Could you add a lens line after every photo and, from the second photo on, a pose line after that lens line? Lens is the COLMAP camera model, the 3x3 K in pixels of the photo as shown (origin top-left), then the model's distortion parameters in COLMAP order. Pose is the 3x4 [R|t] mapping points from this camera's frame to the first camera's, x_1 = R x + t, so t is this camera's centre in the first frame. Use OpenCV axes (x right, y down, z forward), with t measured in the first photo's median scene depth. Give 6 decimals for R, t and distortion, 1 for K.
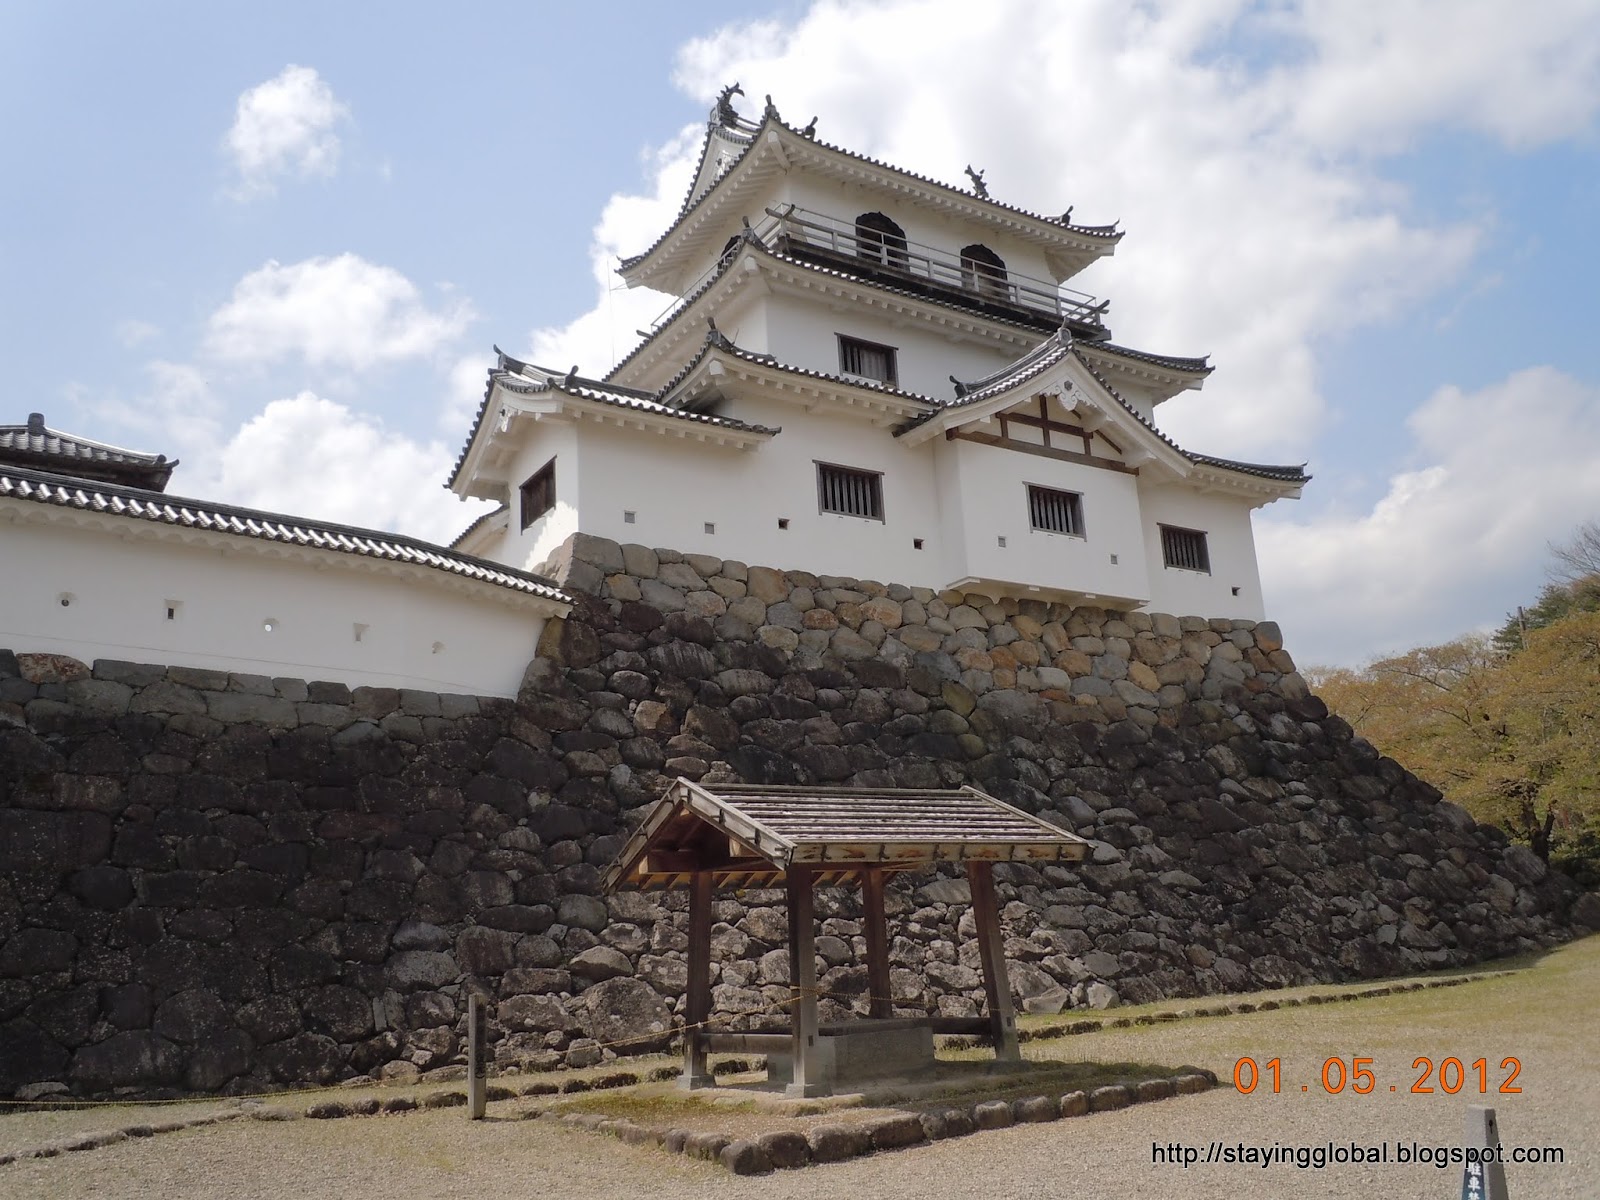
lens RADIAL K [[1342.9, 0, 800.0], [0, 1342.9, 600.0], [0, 0, 1]] dist [-0.001521, -0.003341]
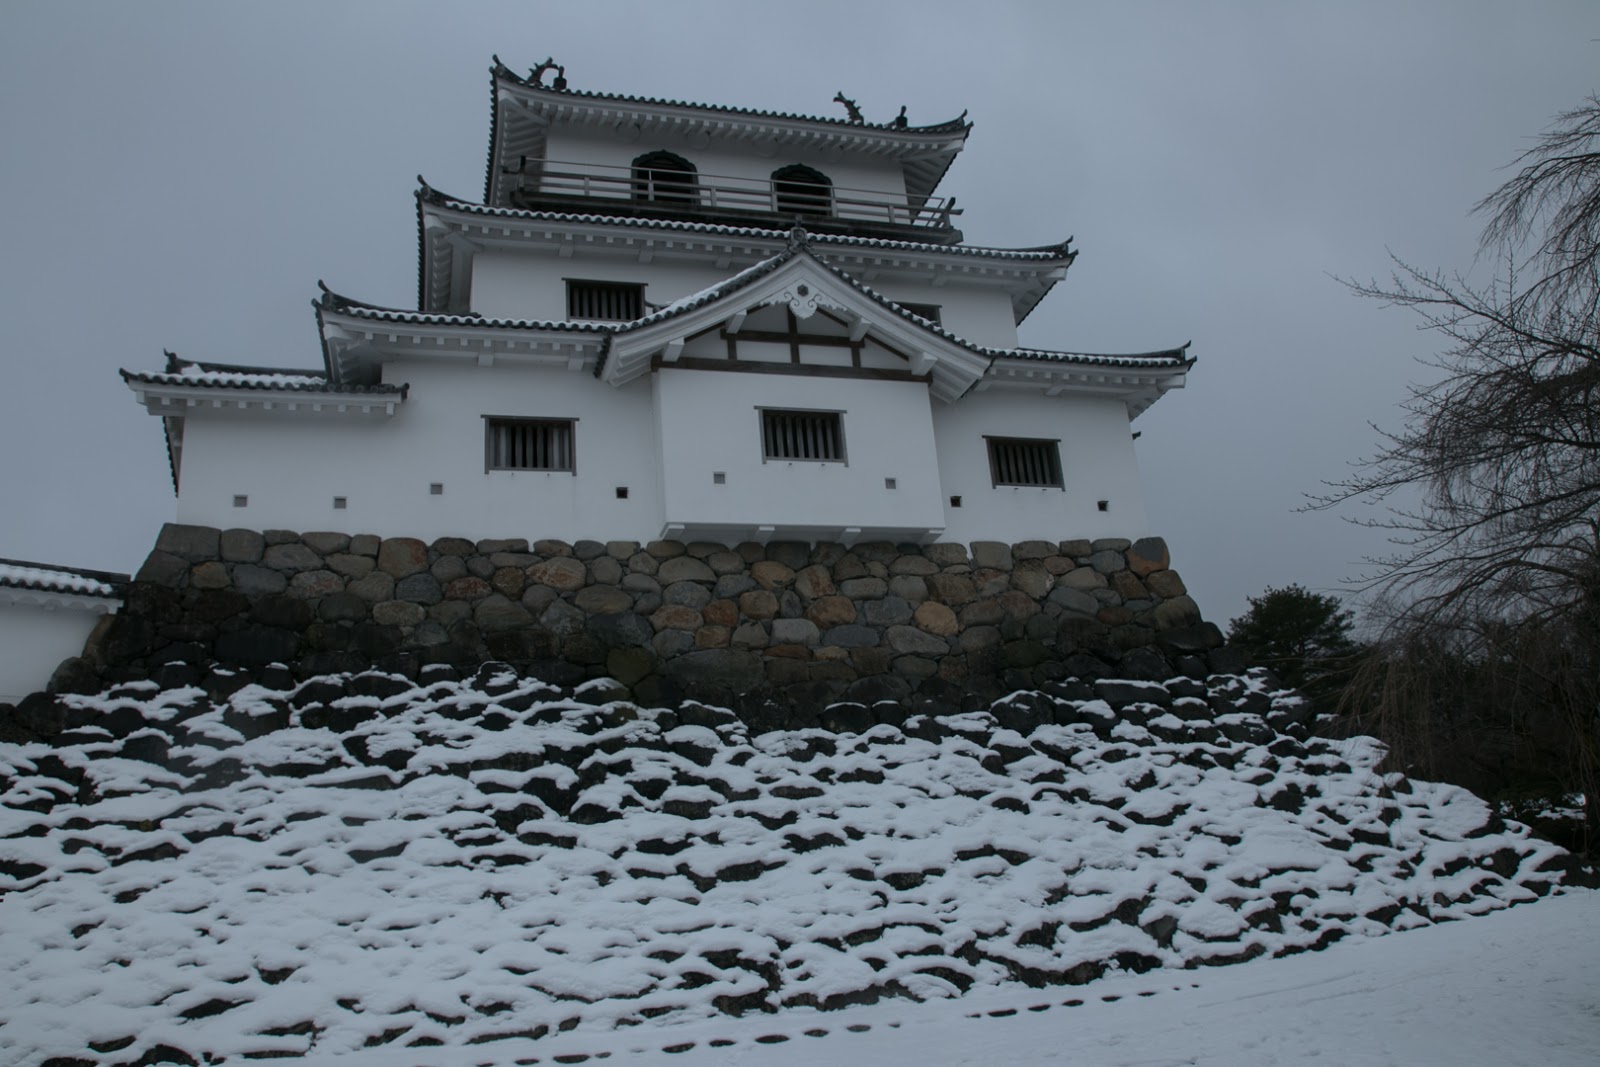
lens RADIAL K [[1234.8, 0, 748.7], [0, 1234.8, 546.1], [0, 0, 1]] dist [-0.138046, 0.114759]
pose [[0.949884, -0.111344, -0.292102, 0.385812], [0.099391, 0.993500, -0.055494, 0.044439], [0.296382, 0.023681, 0.954776, 0.248029]]
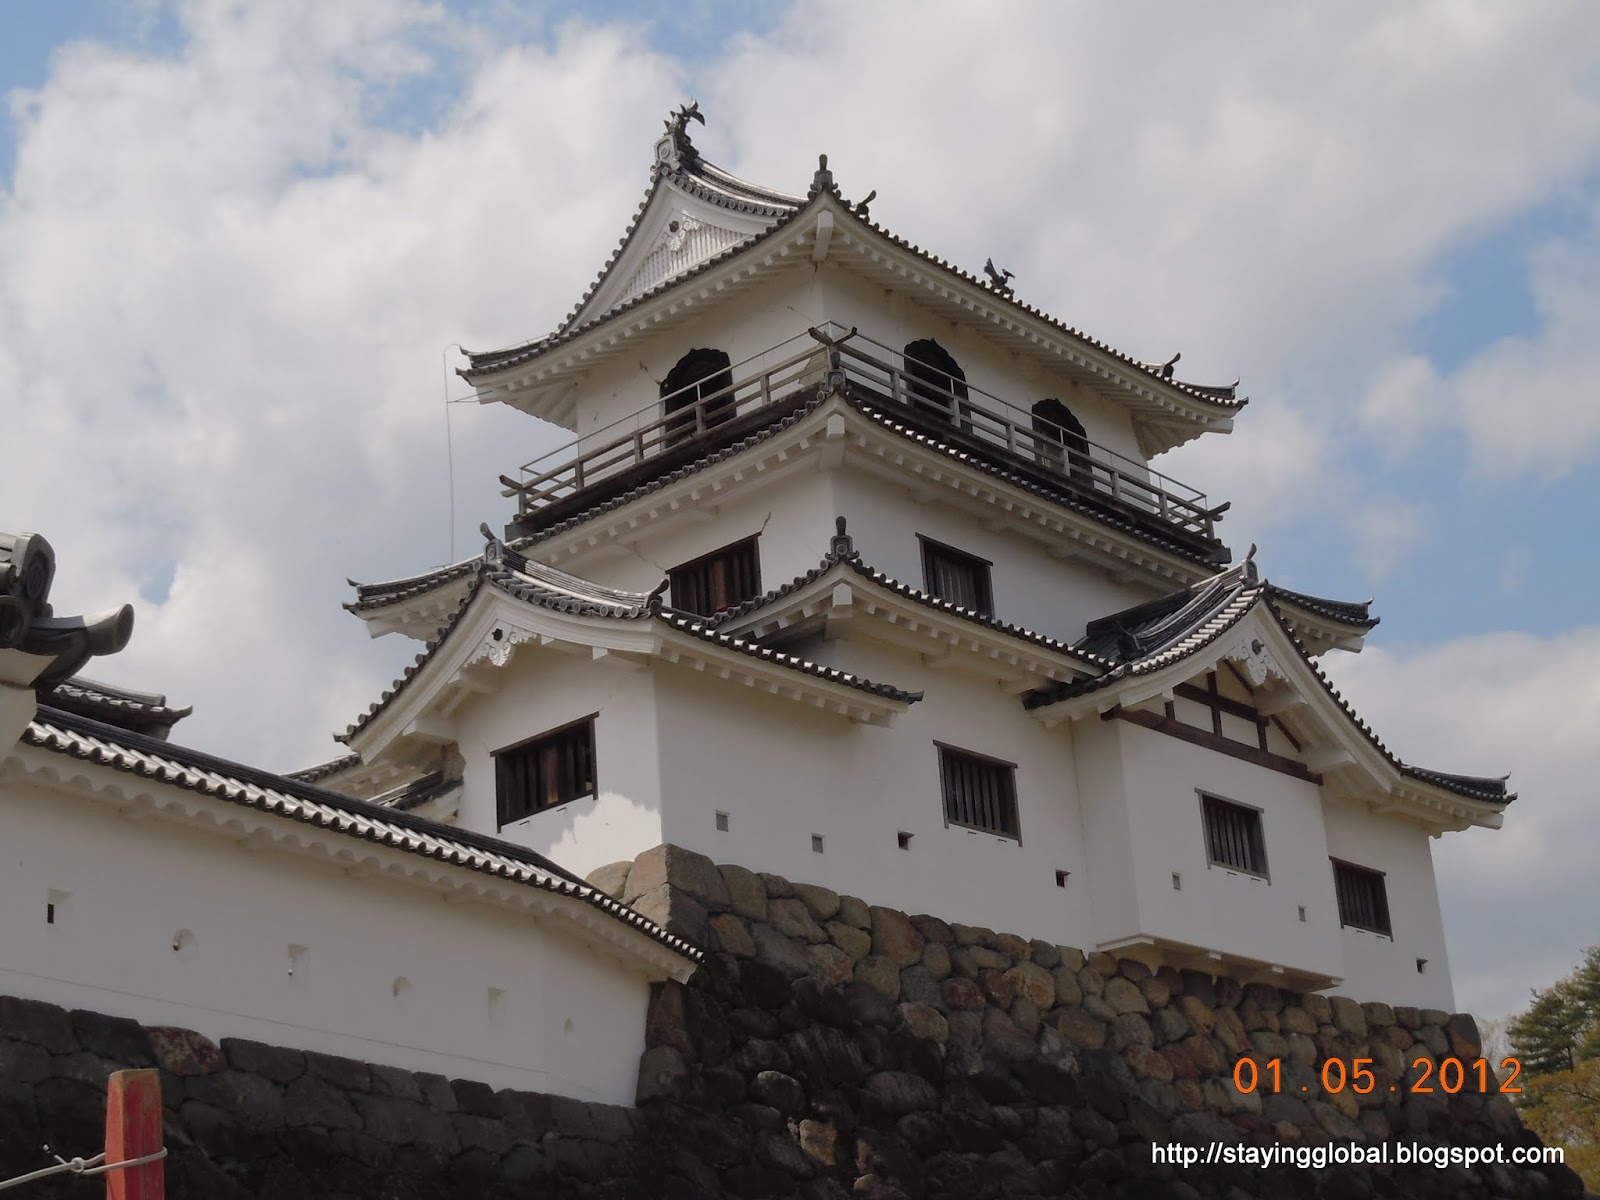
lens RADIAL K [[2491.5, 0, 804.1], [0, 2491.5, 646.7], [0, 0, 1]] dist [-0.027134, -0.088499]
pose [[0.964778, 0.080672, 0.250391, -0.328987], [-0.055049, 0.992657, -0.107710, -0.016039], [-0.257241, 0.090133, 0.962135, -0.124210]]
